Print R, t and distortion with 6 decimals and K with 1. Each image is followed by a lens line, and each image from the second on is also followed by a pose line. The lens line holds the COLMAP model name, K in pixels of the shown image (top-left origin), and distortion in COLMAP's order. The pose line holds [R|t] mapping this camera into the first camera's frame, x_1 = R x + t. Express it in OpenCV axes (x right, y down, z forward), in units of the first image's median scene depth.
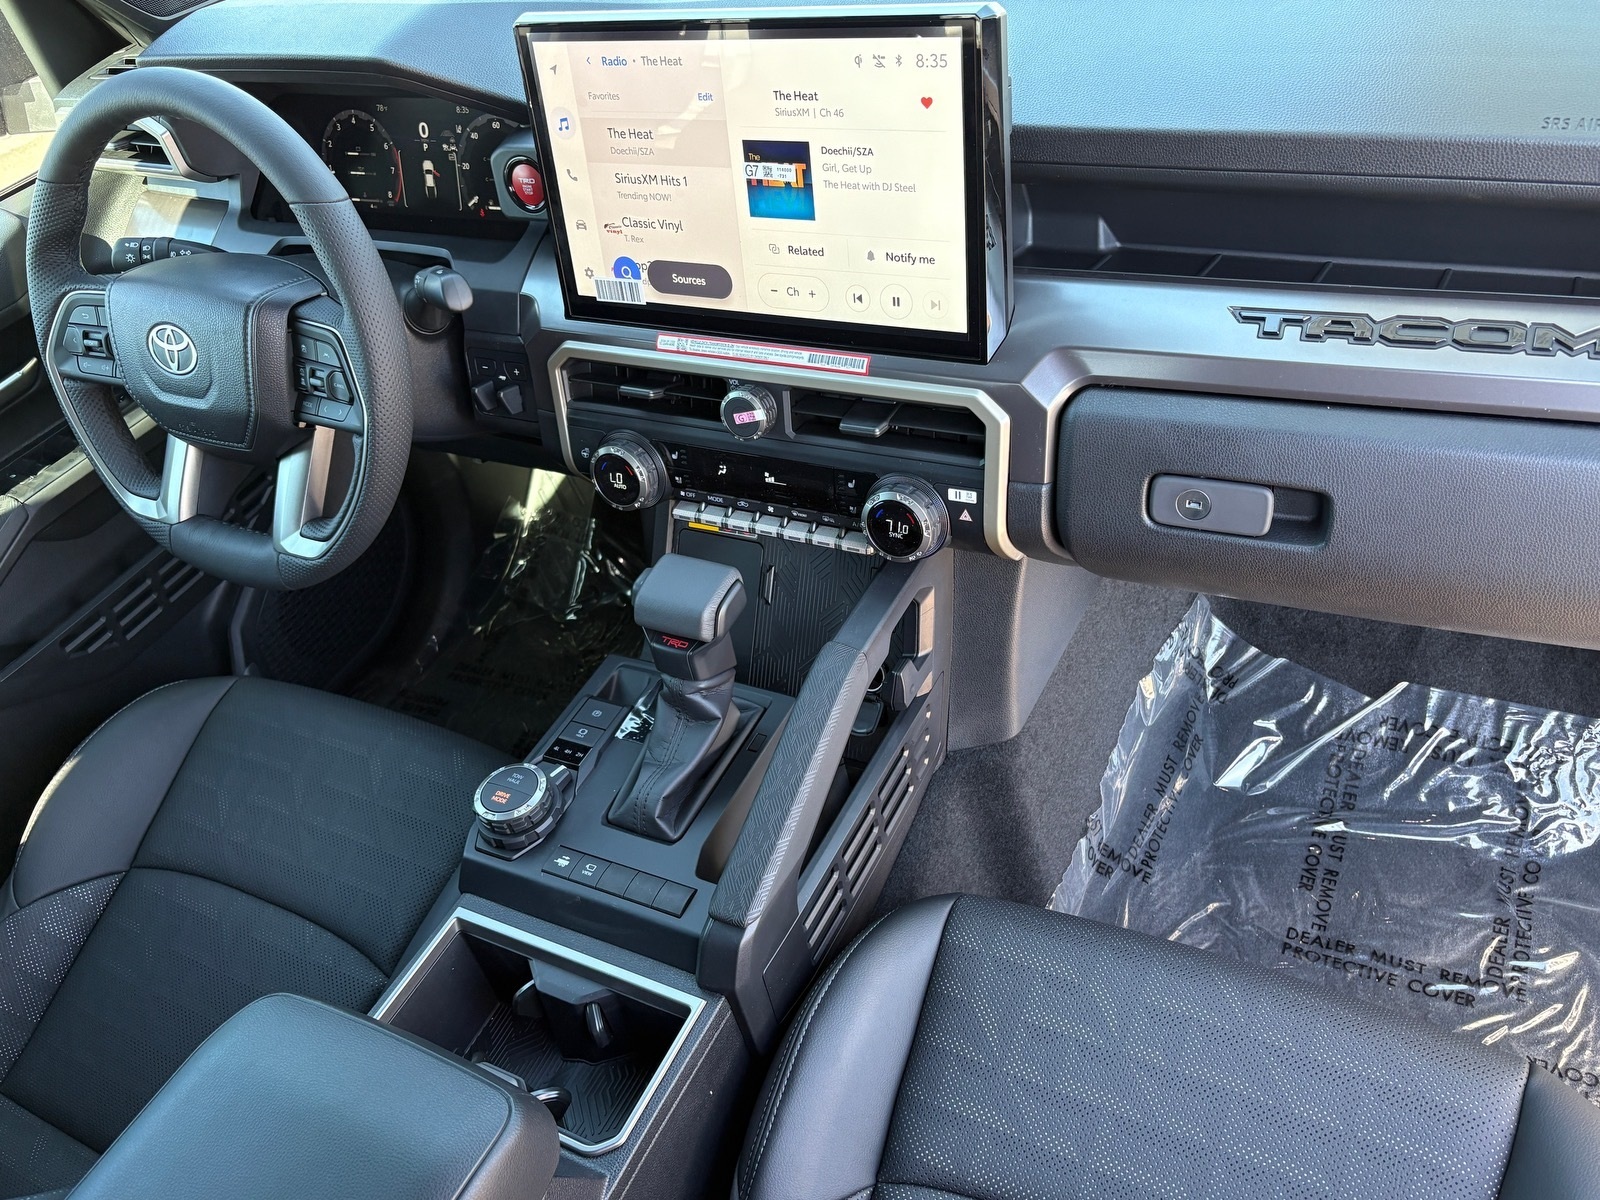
lens RADIAL K [[1312.4, 0, 793.9], [0, 1312.4, 617.1], [0, 0, 1]] dist [0.010193, -0.013836]
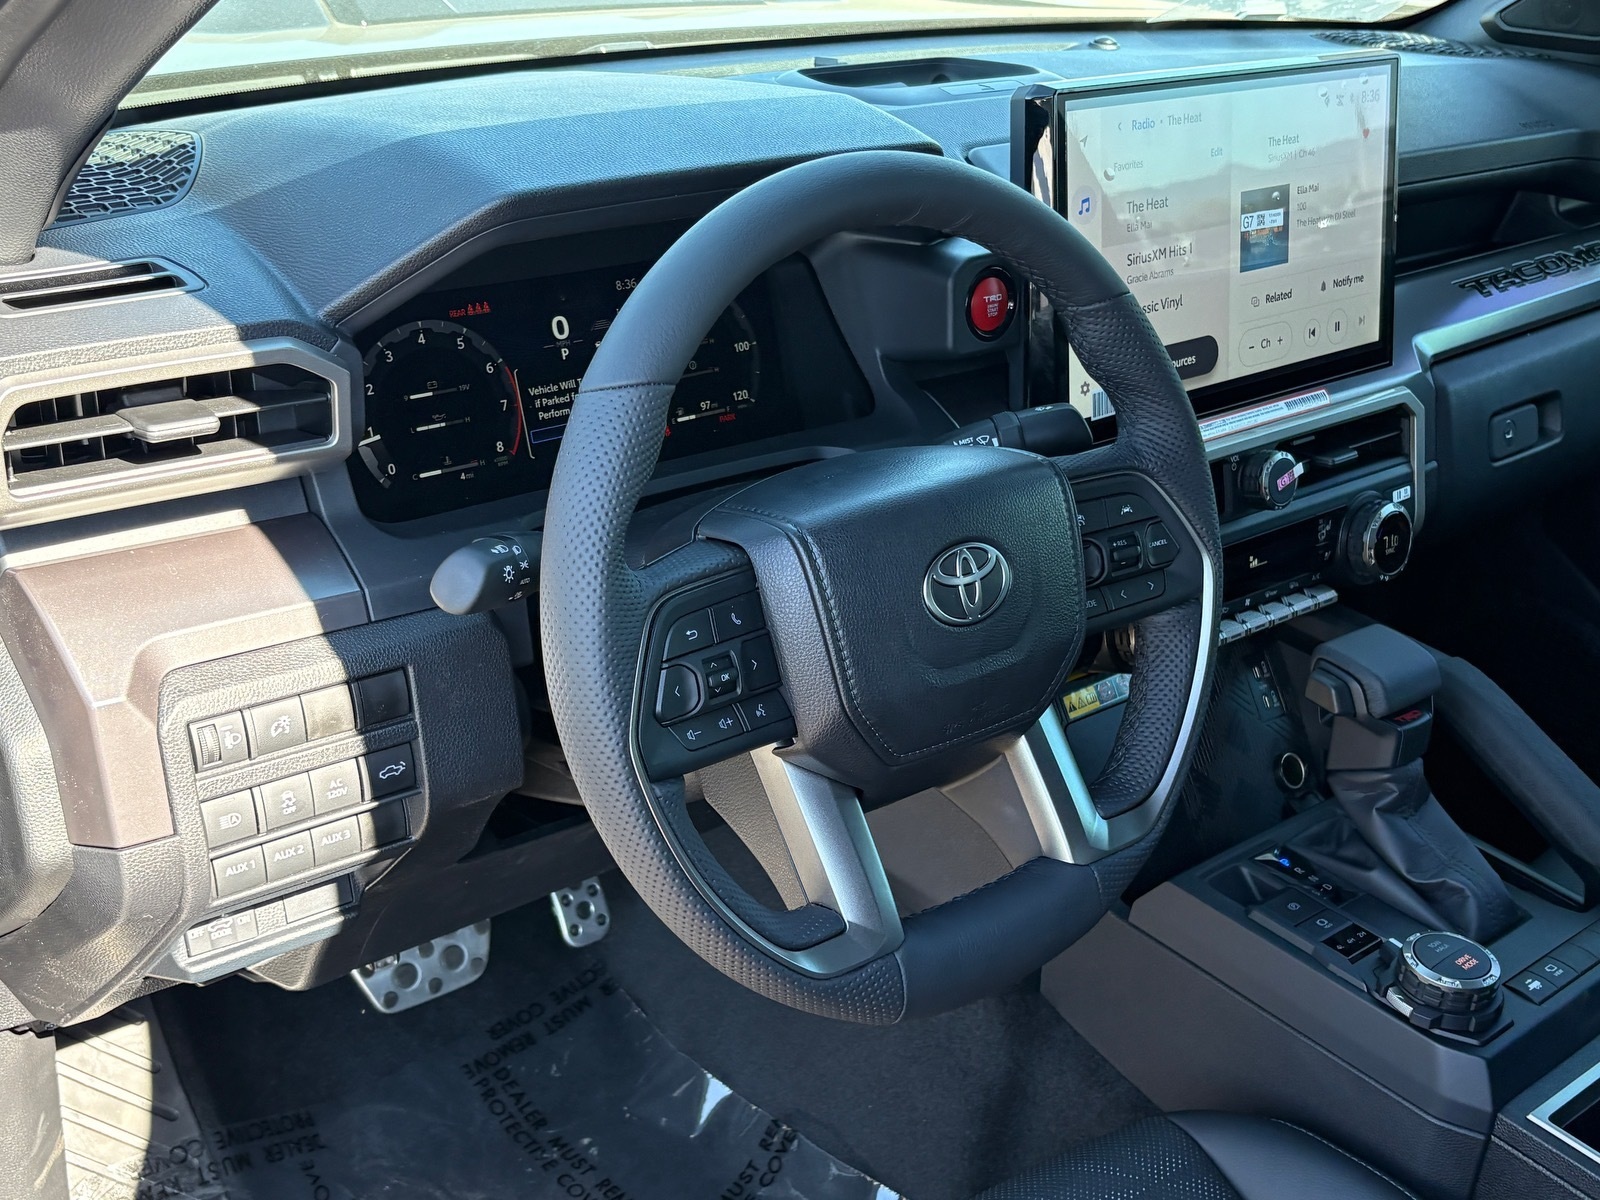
lens RADIAL K [[1830.7, 0, 807.3], [0, 1830.7, 607.9], [0, 0, 1]] dist [0.034167, 0.000000]
pose [[0.365342, -0.216068, 0.905450, -1.282723], [0.516915, 0.856026, -0.004297, -0.234265], [-0.774160, 0.469611, 0.424431, 0.733245]]
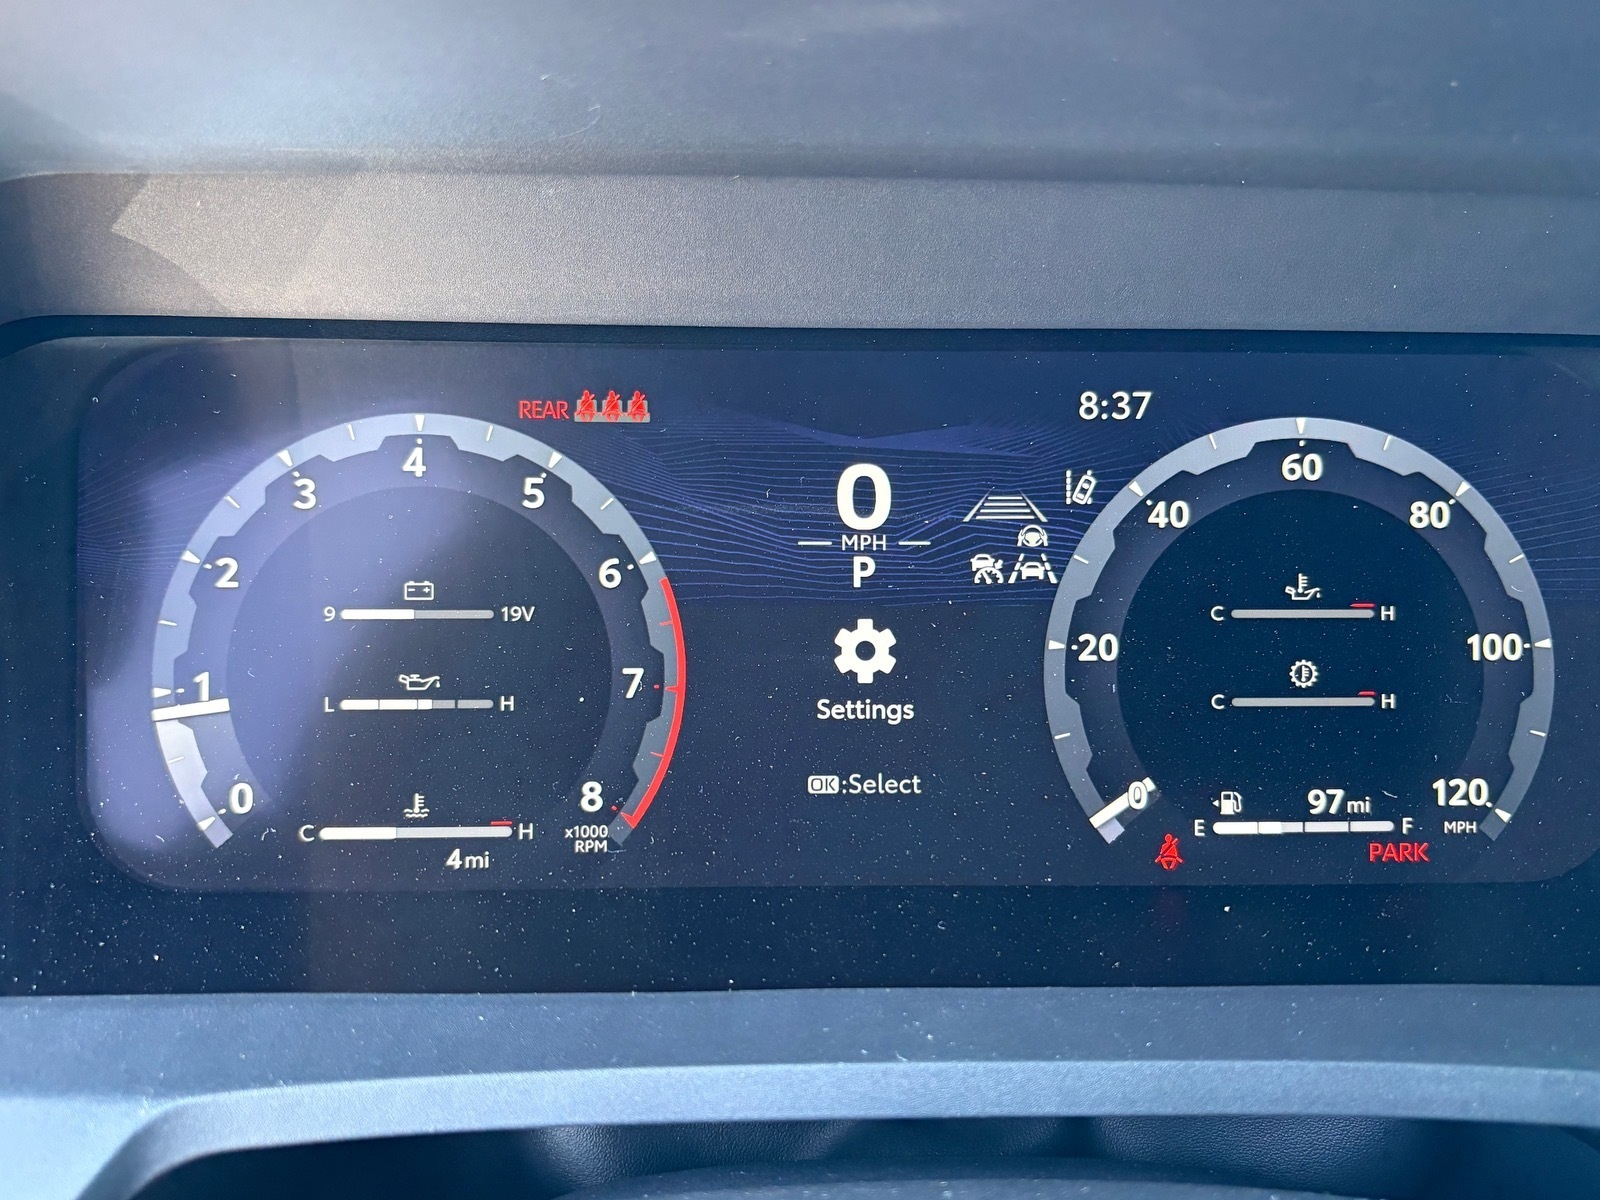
lens RADIAL K [[1518.3, 0, 802.2], [0, 1518.3, 602.3], [0, 0, 1]] dist [0.005851, 0.000000]
pose [[0.858641, 0.023298, 0.512048, -0.507298], [0.201823, 0.902905, -0.379513, -0.319378], [-0.471172, 0.429209, 0.770569, 0.998059]]
